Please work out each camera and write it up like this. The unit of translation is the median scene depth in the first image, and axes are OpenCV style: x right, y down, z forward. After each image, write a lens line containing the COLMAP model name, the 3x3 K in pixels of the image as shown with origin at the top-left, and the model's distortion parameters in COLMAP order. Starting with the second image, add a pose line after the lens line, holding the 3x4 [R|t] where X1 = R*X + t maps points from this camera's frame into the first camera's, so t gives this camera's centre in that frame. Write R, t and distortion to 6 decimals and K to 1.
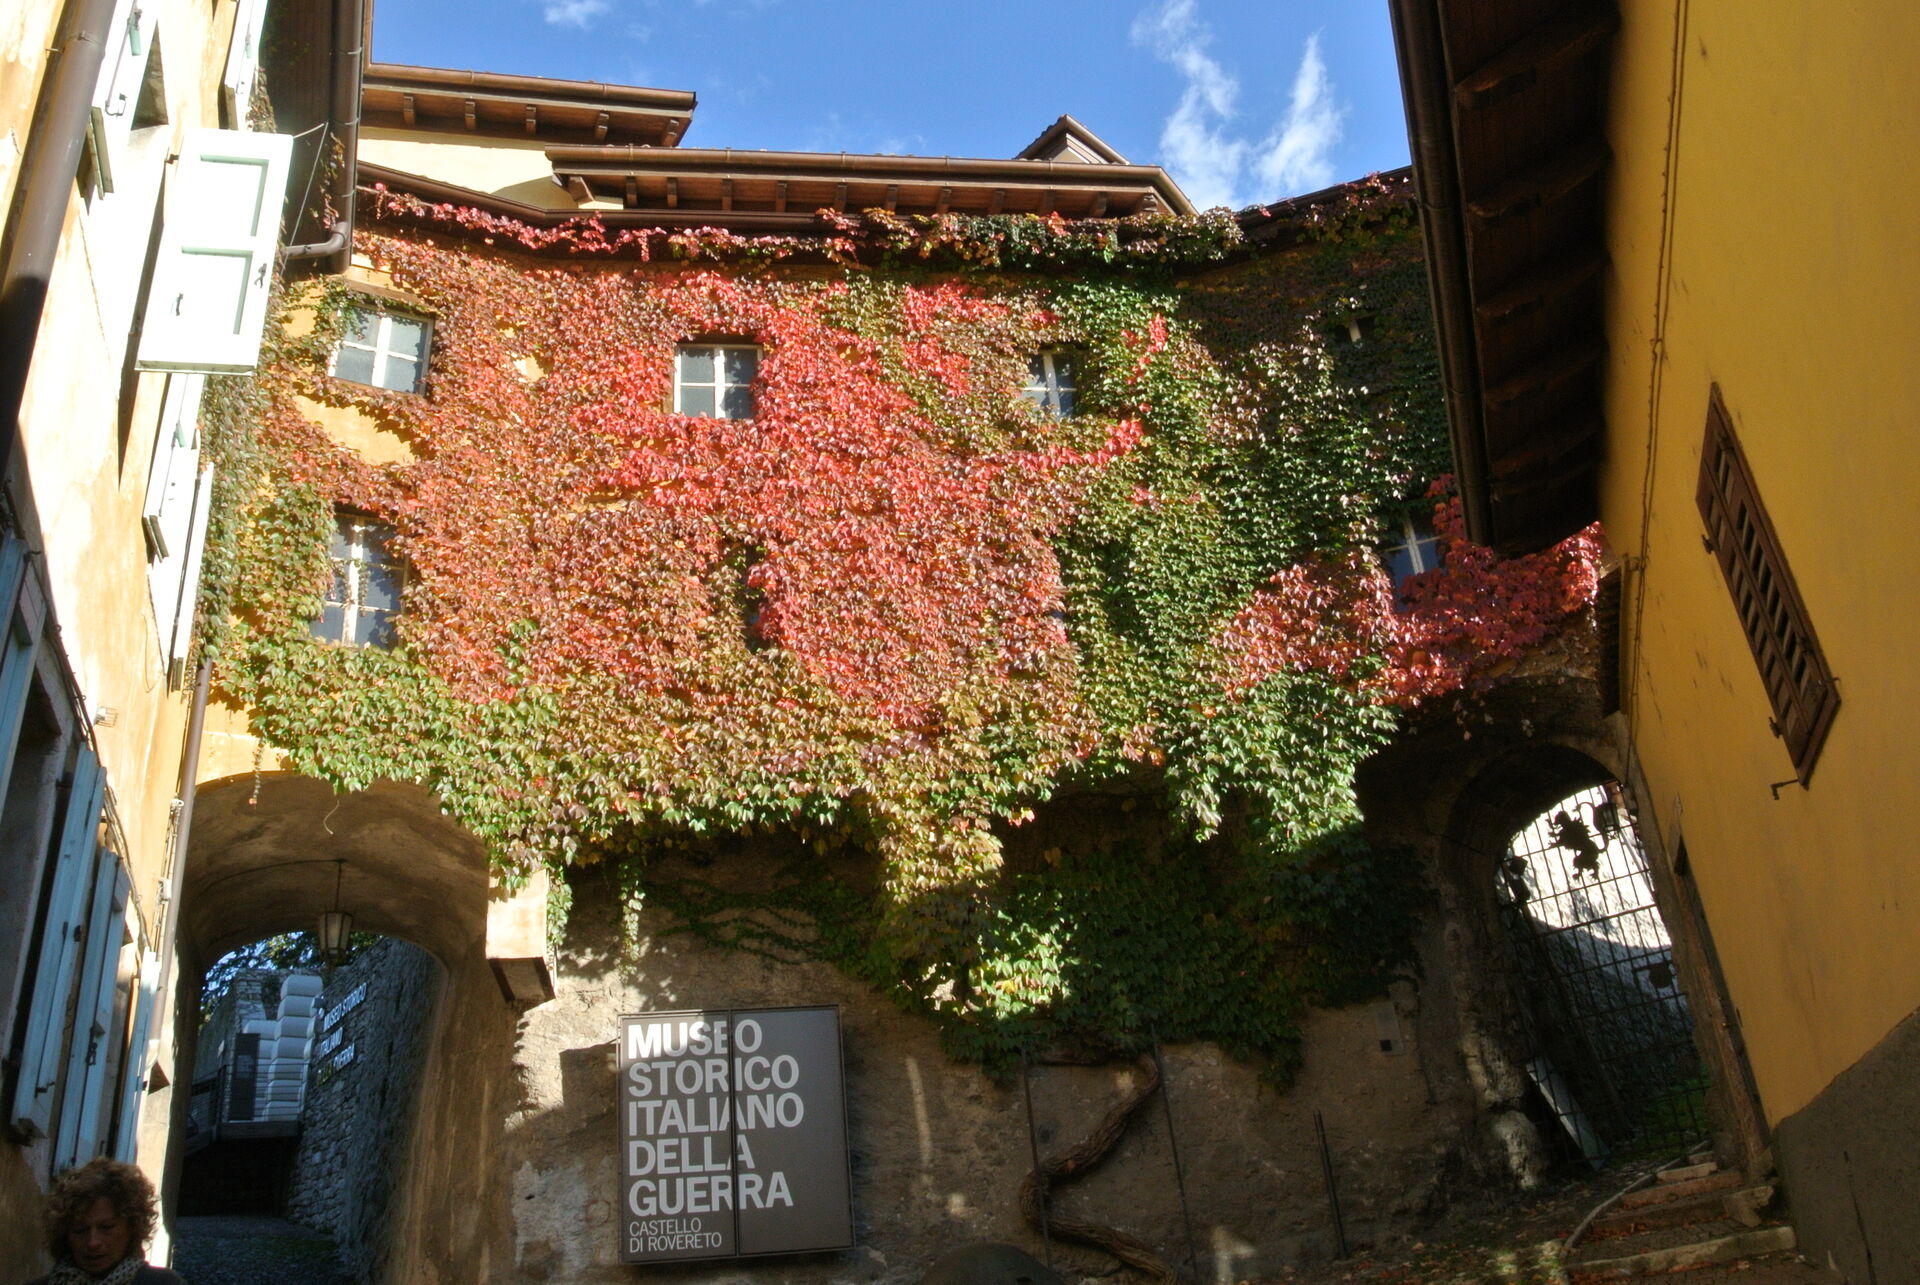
lens RADIAL K [[1524.9, 0, 957.7], [0, 1524.9, 643.4], [0, 0, 1]] dist [-0.088900, 0.041614]
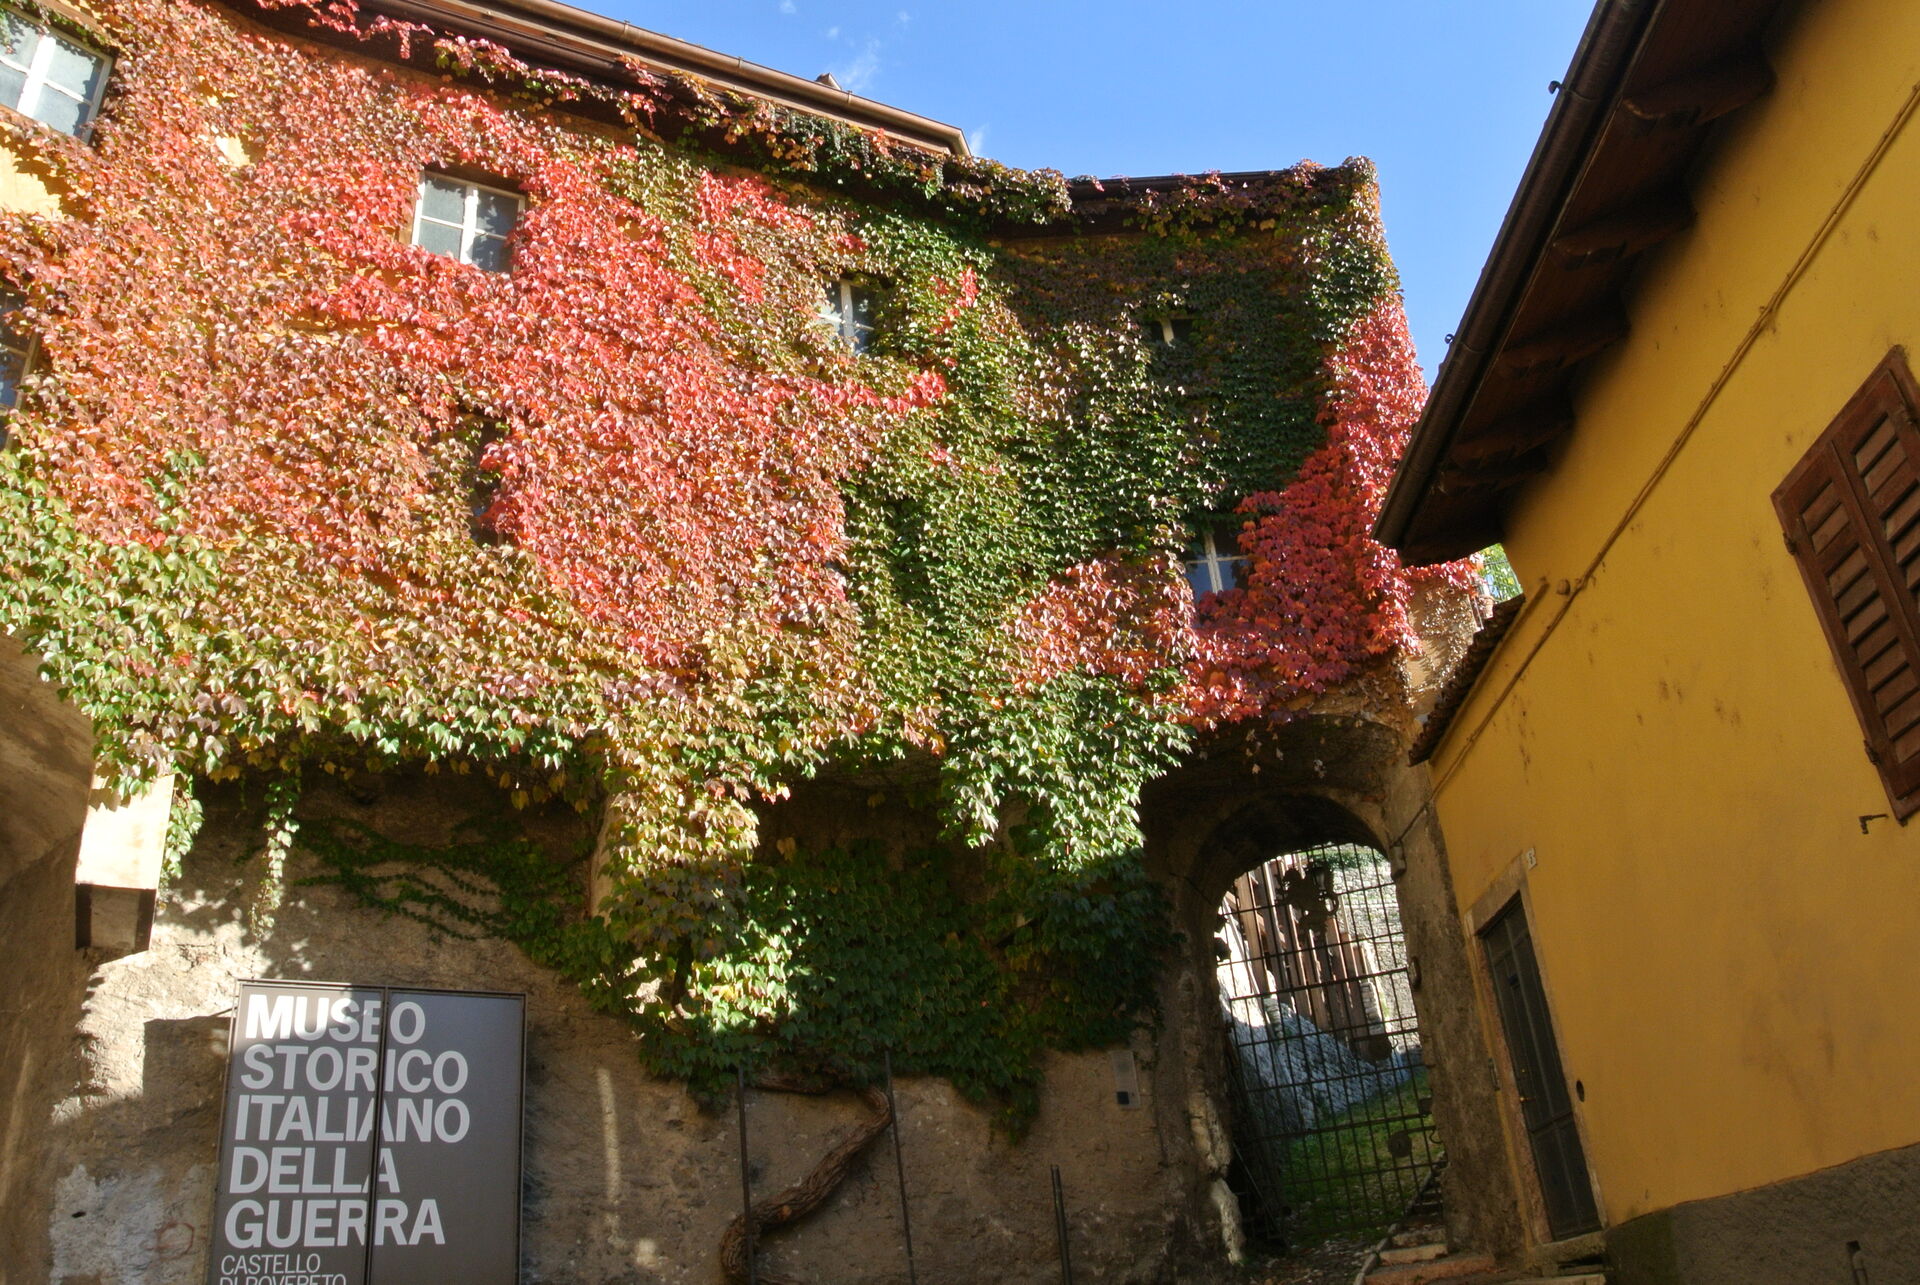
lens RADIAL K [[1524.9, 0, 962.5], [0, 1524.9, 643.0], [0, 0, 1]] dist [-0.088900, 0.041614]
pose [[0.945832, 0.154413, 0.285583, -0.111796], [-0.145942, 0.987986, -0.050847, 0.058714], [-0.290004, 0.006414, 0.957004, 0.161023]]
